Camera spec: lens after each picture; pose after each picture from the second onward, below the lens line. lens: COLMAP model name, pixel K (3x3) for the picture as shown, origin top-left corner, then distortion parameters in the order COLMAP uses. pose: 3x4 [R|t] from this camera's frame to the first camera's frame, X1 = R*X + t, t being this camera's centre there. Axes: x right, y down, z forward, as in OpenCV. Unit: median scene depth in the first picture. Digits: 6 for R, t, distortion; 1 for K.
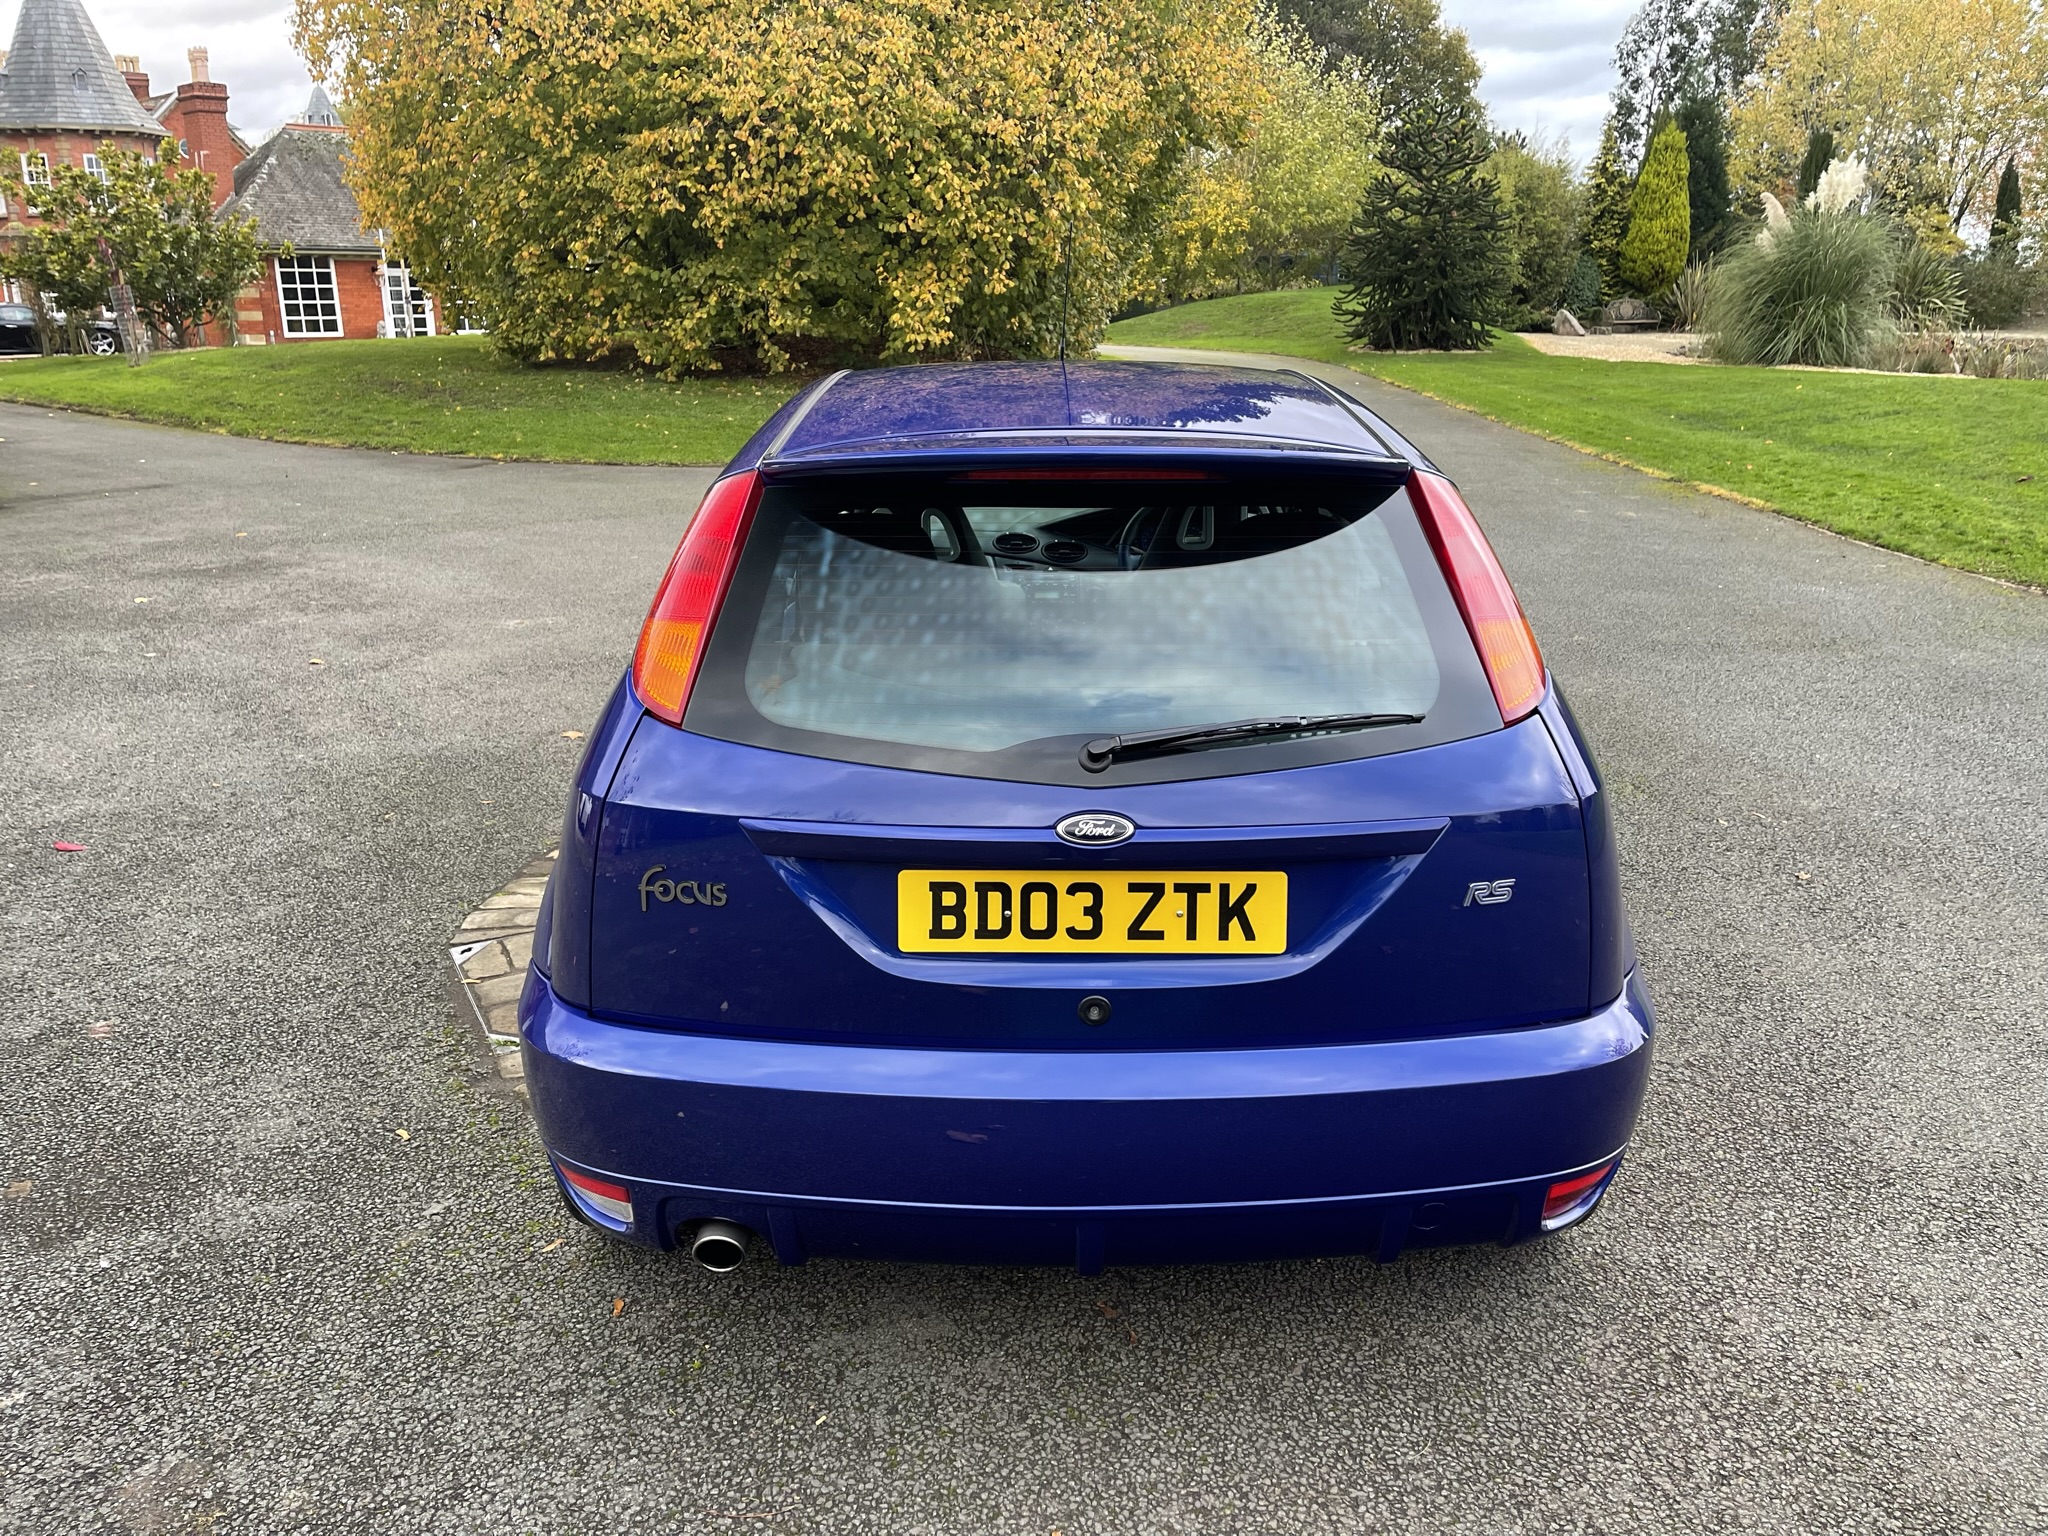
lens RADIAL K [[1562.7, 0, 1022.0], [0, 1562.7, 724.6], [0, 0, 1]] dist [0.093726, -0.126589]
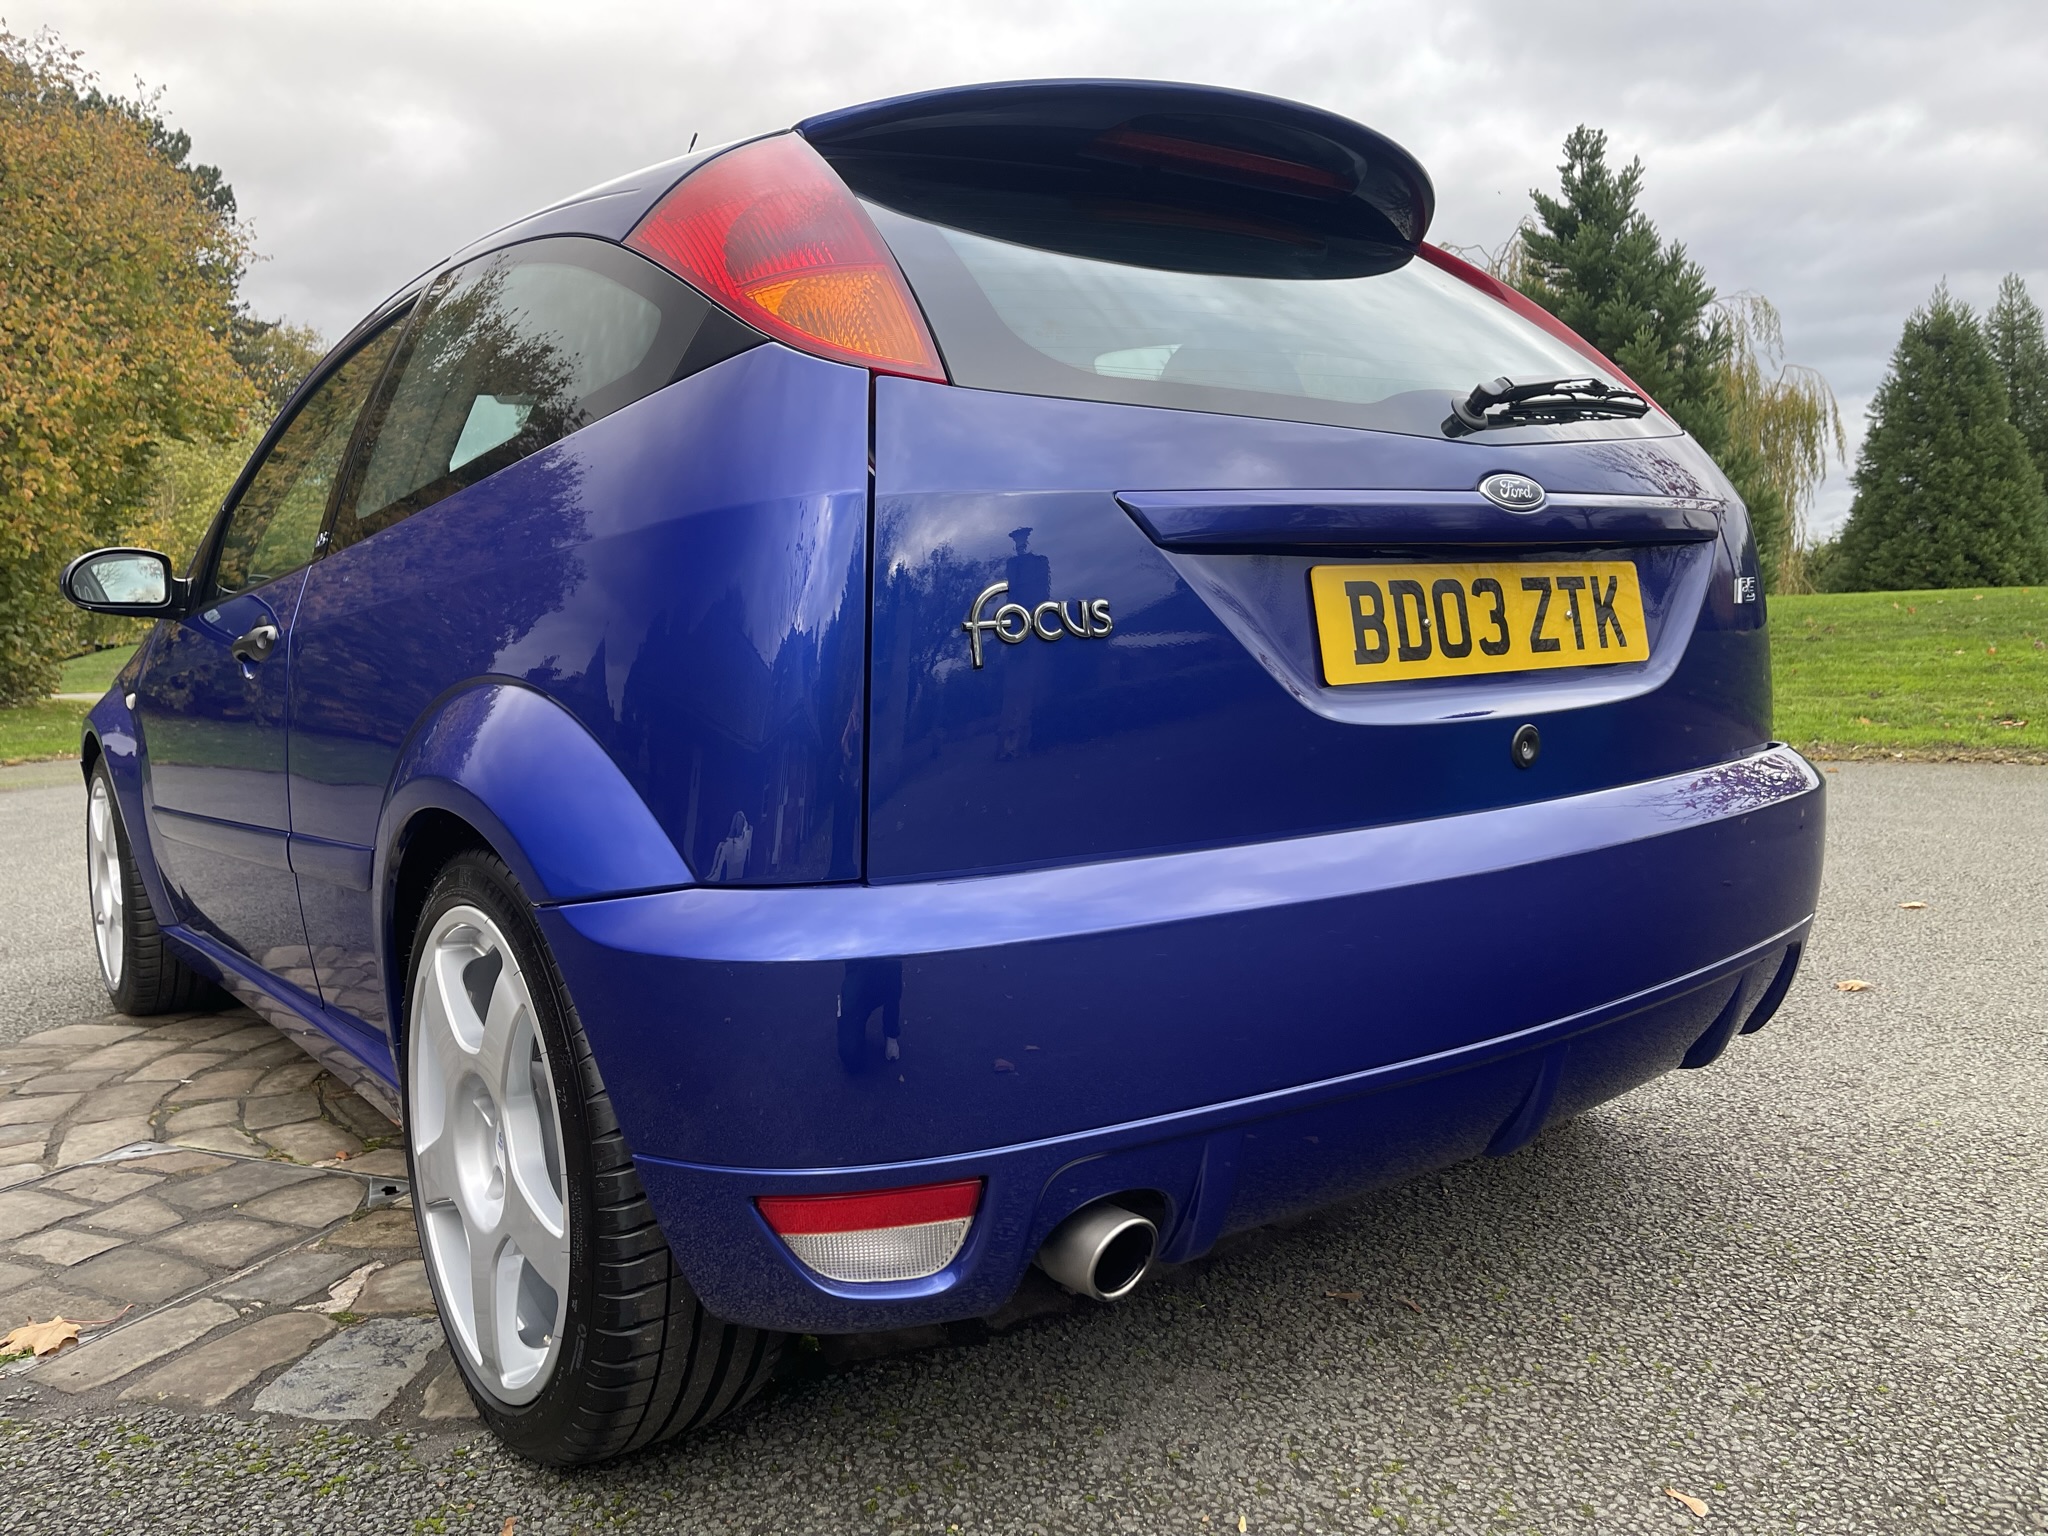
lens RADIAL K [[1562.7, 0, 1030.2], [0, 1562.7, 748.7], [0, 0, 1]] dist [0.093726, -0.126589]
pose [[0.795858, -0.081598, 0.599960, -0.594116], [0.202661, 0.969624, -0.136959, 0.238945], [-0.570560, 0.230588, 0.788220, 0.544269]]
